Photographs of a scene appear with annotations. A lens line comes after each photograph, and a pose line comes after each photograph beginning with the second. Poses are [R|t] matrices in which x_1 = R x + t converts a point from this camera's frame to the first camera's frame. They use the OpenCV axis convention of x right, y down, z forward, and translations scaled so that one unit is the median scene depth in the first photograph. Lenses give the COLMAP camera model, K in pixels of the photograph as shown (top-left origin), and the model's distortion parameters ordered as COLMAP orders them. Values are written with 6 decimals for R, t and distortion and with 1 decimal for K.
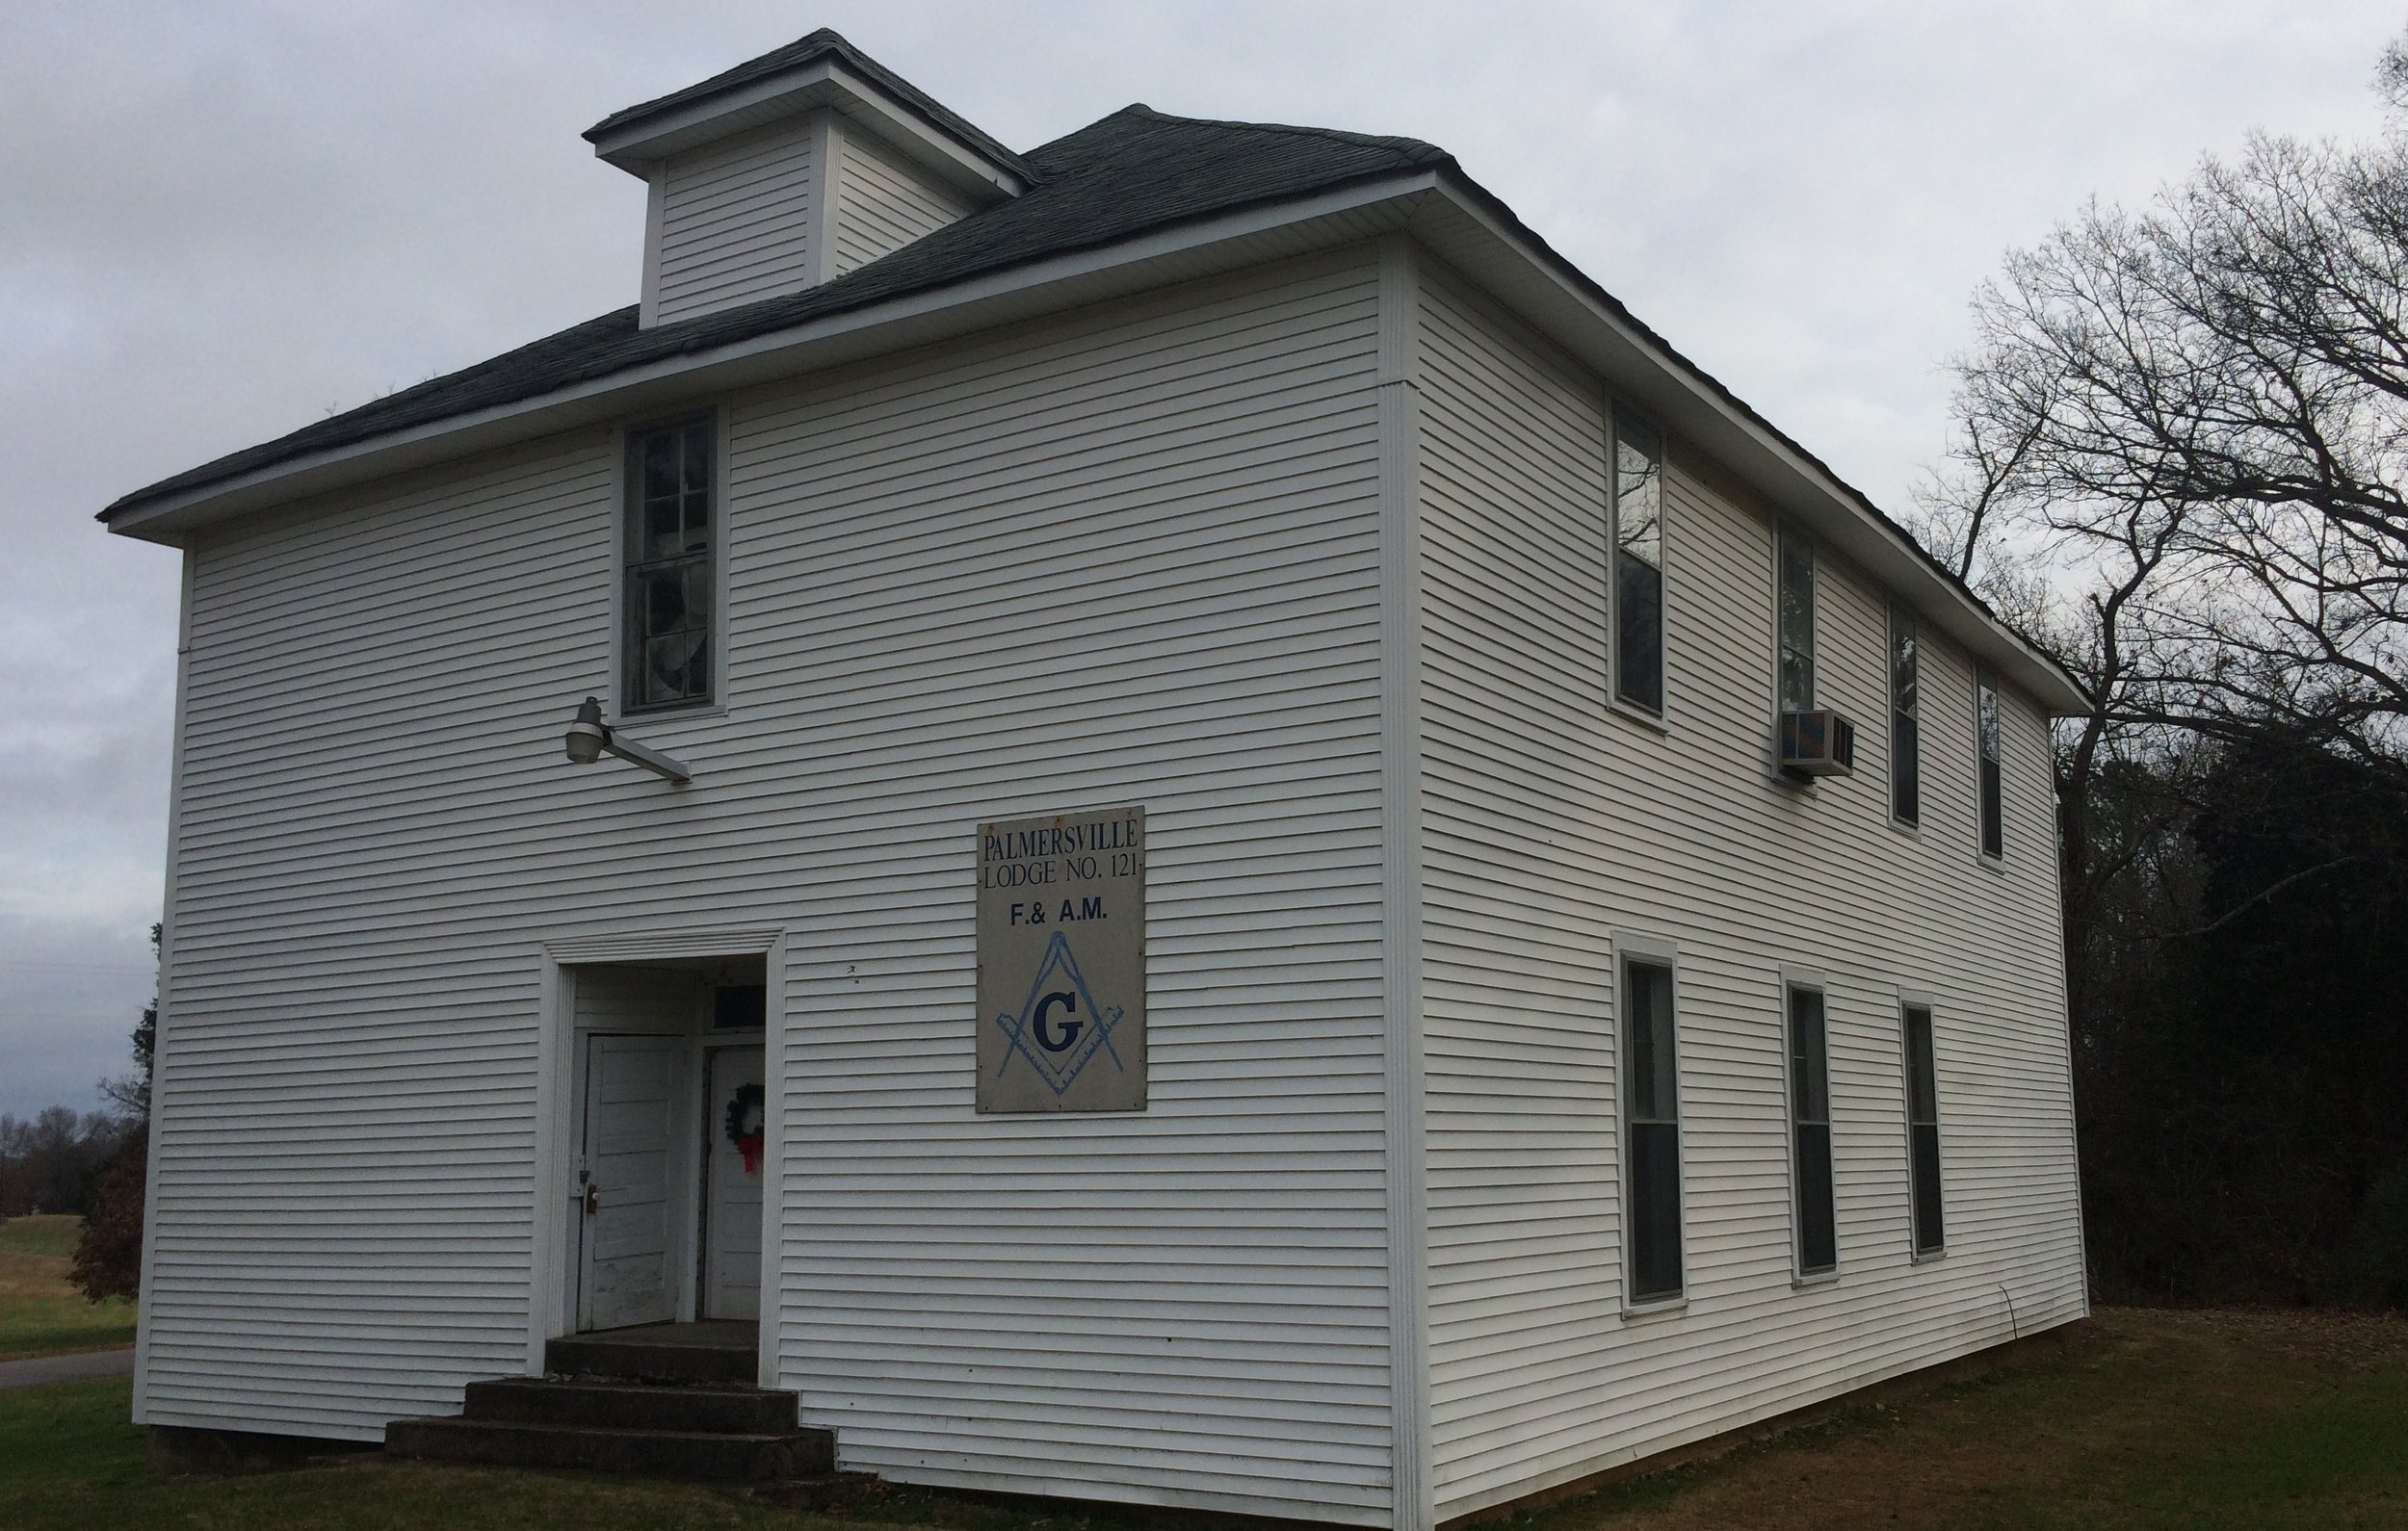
lens RADIAL K [[2224.6, 0, 1204.1], [0, 2224.6, 774.8], [0, 0, 1]] dist [0.014383, 0.000000]
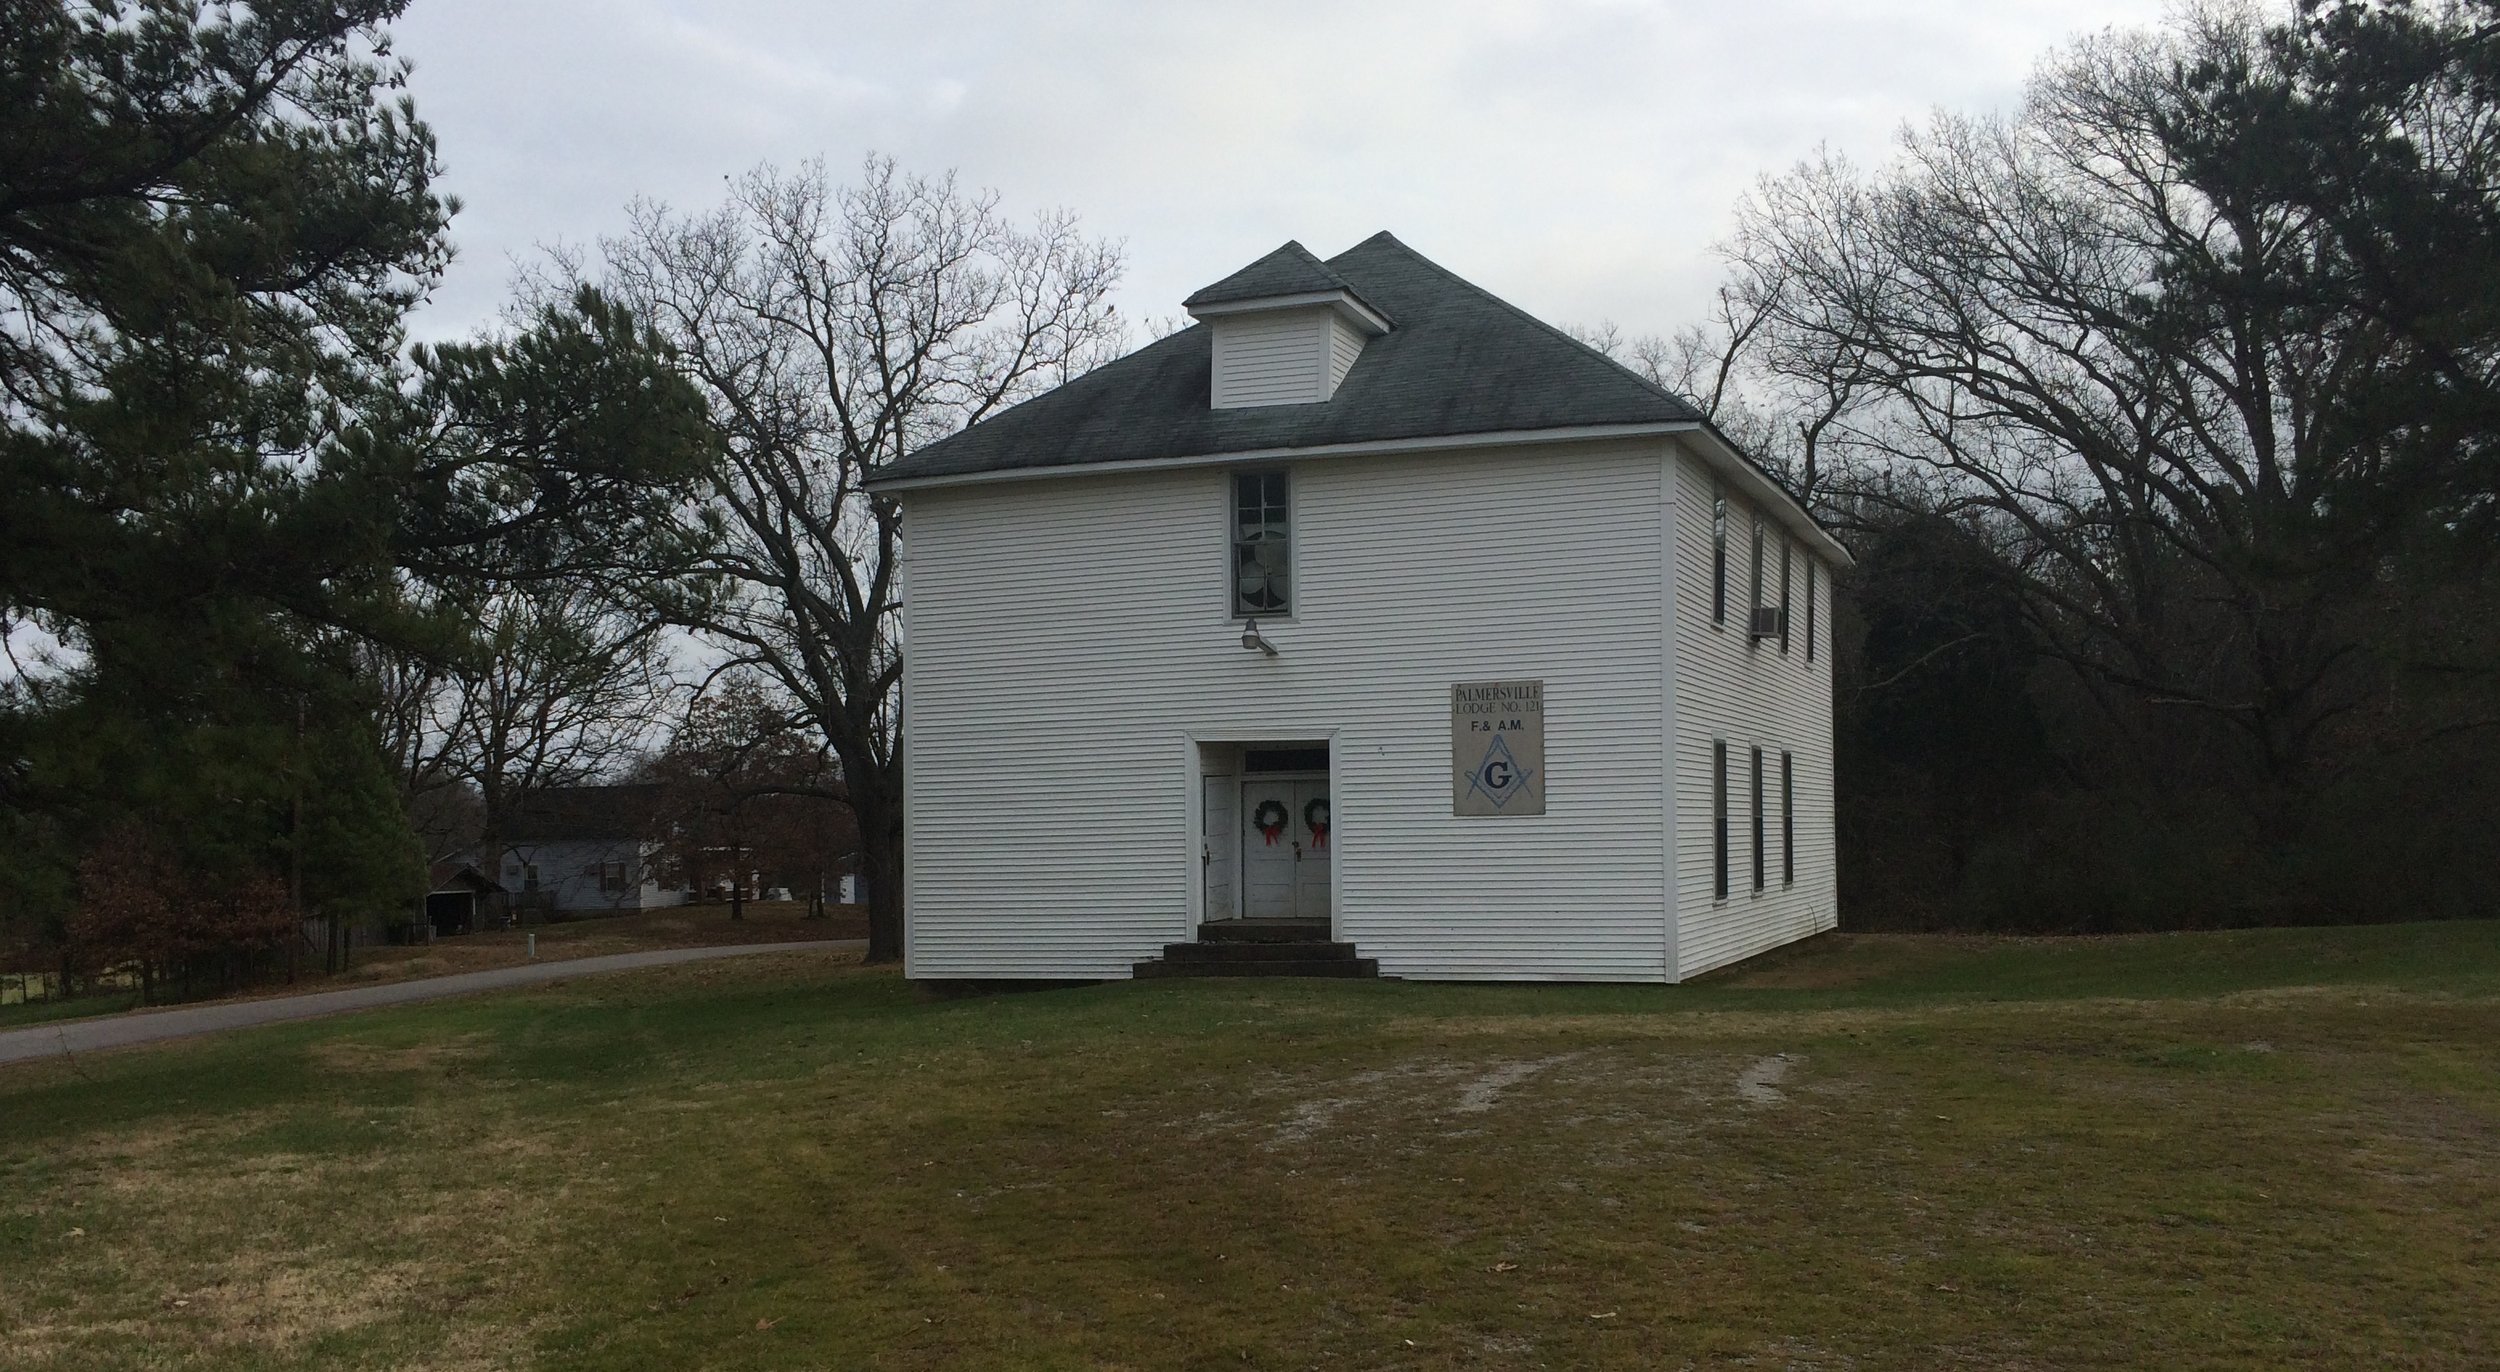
lens RADIAL K [[2320.7, 0, 1250.5], [0, 2320.7, 683.7], [0, 0, 1]] dist [-0.013714, 0.000000]
pose [[0.981056, 0.007438, 0.193584, -0.663869], [-0.026650, 0.994944, 0.096828, -0.174098], [-0.191885, -0.100153, 0.976294, -1.065297]]
